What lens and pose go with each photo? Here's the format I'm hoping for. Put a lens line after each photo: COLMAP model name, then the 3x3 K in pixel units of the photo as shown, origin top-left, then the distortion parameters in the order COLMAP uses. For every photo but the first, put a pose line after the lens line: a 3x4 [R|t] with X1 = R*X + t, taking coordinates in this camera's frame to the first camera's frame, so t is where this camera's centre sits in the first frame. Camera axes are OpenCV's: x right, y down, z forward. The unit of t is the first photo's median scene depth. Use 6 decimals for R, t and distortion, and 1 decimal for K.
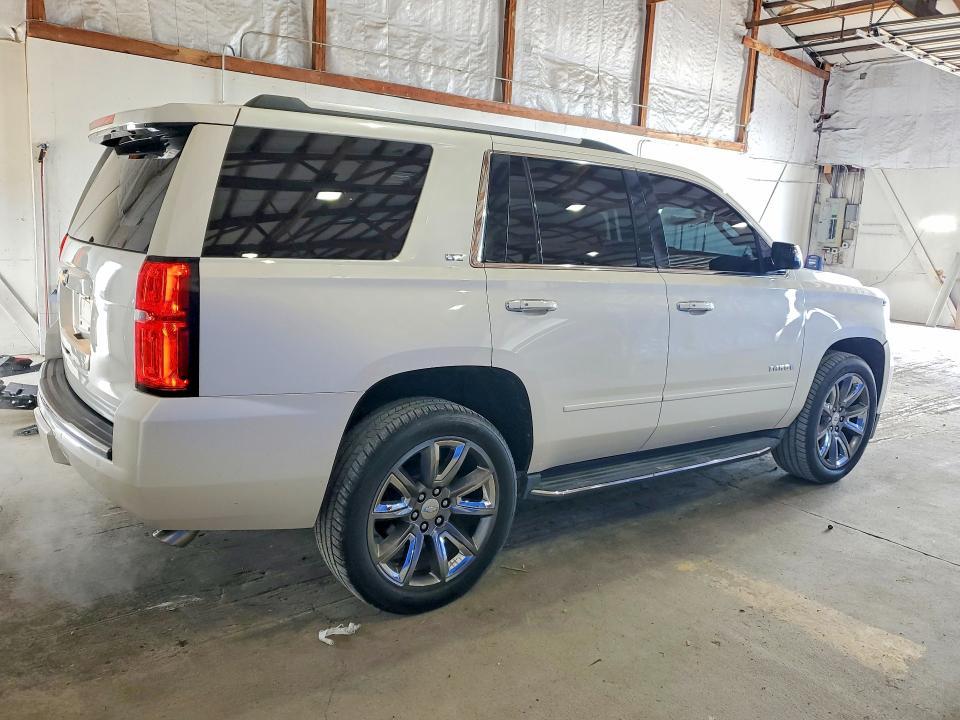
lens RADIAL K [[804.7, 0, 482.6], [0, 804.7, 361.2], [0, 0, 1]] dist [-0.010014, 0.003162]
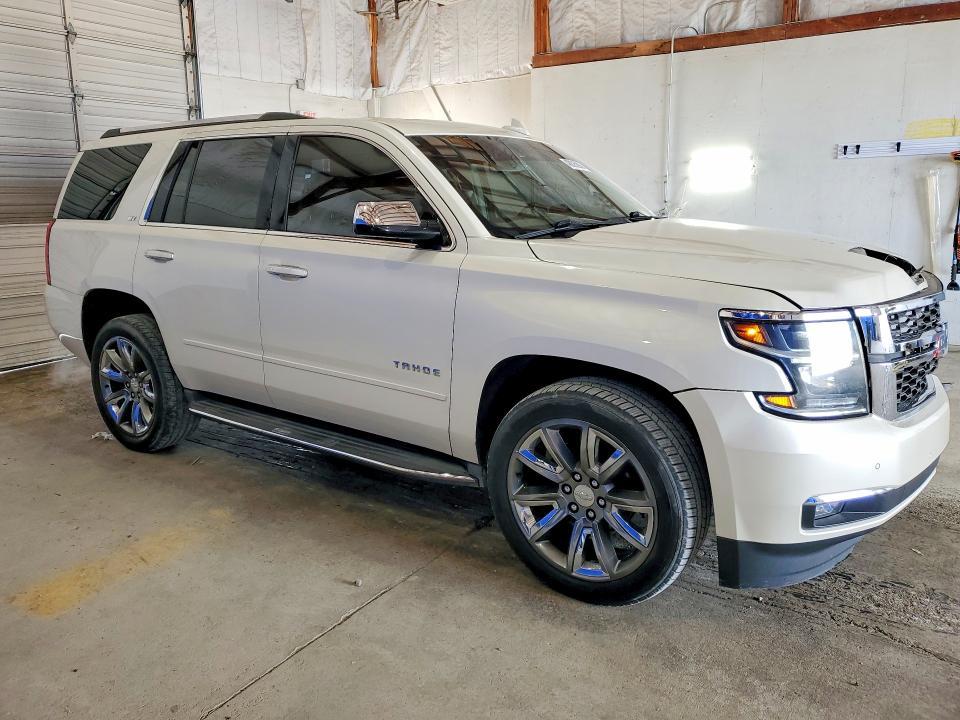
lens RADIAL K [[804.7, 0, 482.6], [0, 804.7, 361.2], [0, 0, 1]] dist [-0.010014, 0.003162]
pose [[0.240313, 0.147117, -0.959482, 1.064445], [-0.137294, 0.983663, 0.116437, -0.089209], [0.960937, 0.103750, 0.256585, 0.843717]]
